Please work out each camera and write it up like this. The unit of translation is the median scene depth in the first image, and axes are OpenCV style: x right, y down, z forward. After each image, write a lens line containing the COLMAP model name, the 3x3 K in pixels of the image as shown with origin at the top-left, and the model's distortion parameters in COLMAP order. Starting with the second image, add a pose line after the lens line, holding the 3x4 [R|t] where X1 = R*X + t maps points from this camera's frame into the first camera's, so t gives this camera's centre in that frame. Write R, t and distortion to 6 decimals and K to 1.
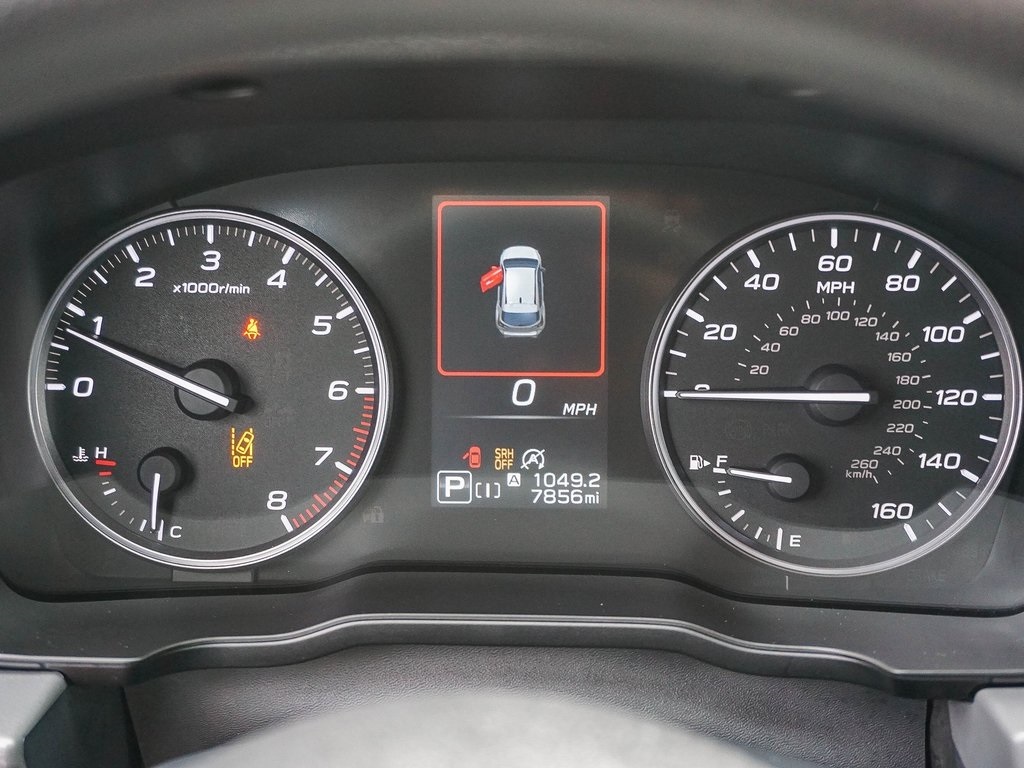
lens RADIAL K [[1380.0, 0, 511.5], [0, 1380.0, 383.4], [0, 0, 1]] dist [0.046741, 0.000000]
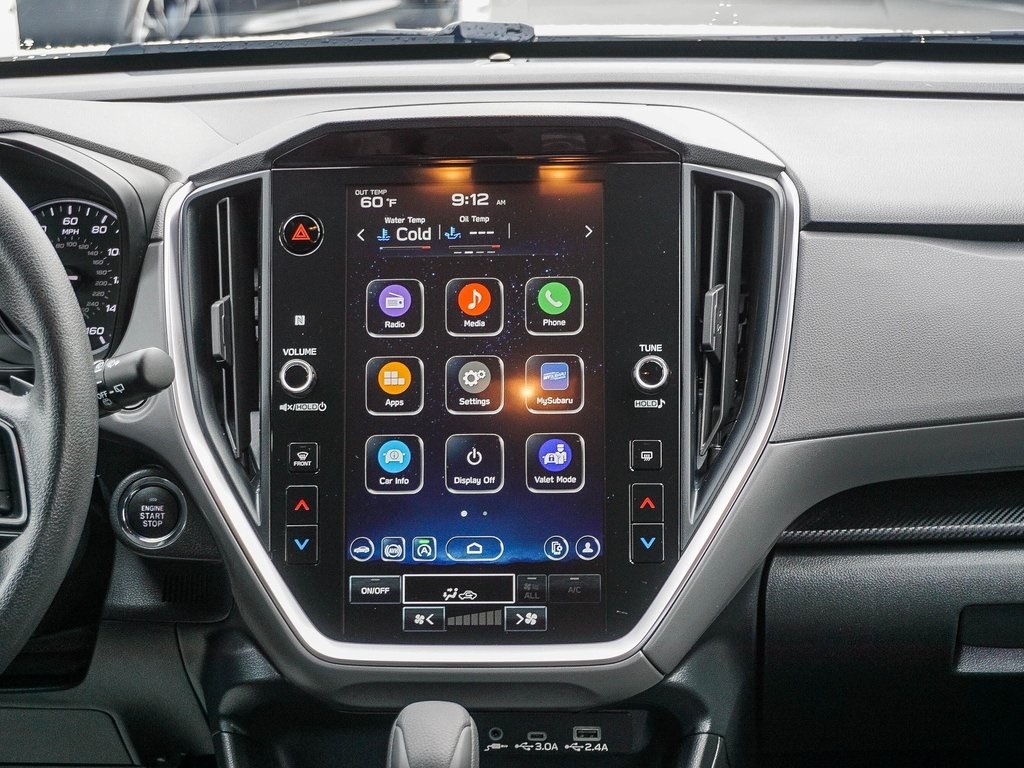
lens RADIAL K [[2345.7, 0, 515.7], [0, 2345.7, 349.2], [0, 0, 1]] dist [0.022418, 0.000000]
pose [[0.998510, -0.005115, -0.054325, 1.164494], [0.000223, 0.995972, -0.089669, 0.463964], [0.054564, 0.089523, 0.994489, -2.744277]]
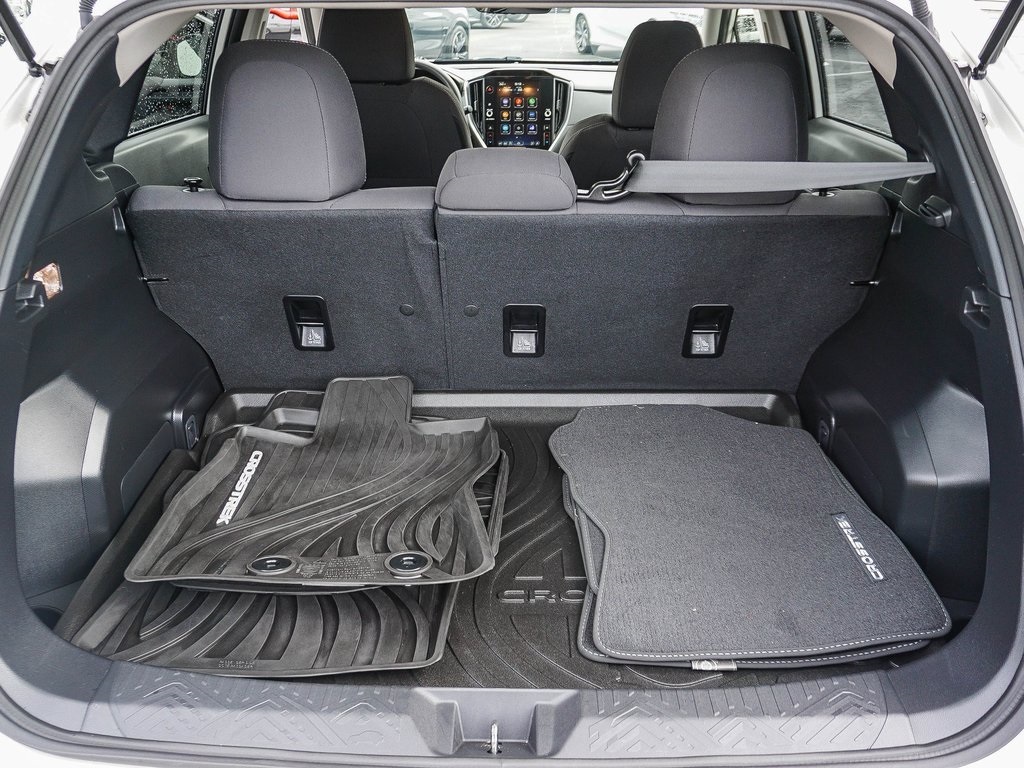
lens RADIAL K [[842.5, 0, 516.4], [0, 842.5, 382.6], [0, 0, 1]] dist [-0.007528, -0.001239]
pose [[0.999910, 0.008173, -0.010633, 0.999129], [-0.006787, 0.992207, 0.124417, 1.601591], [0.011567, -0.124334, 0.992173, -6.937837]]
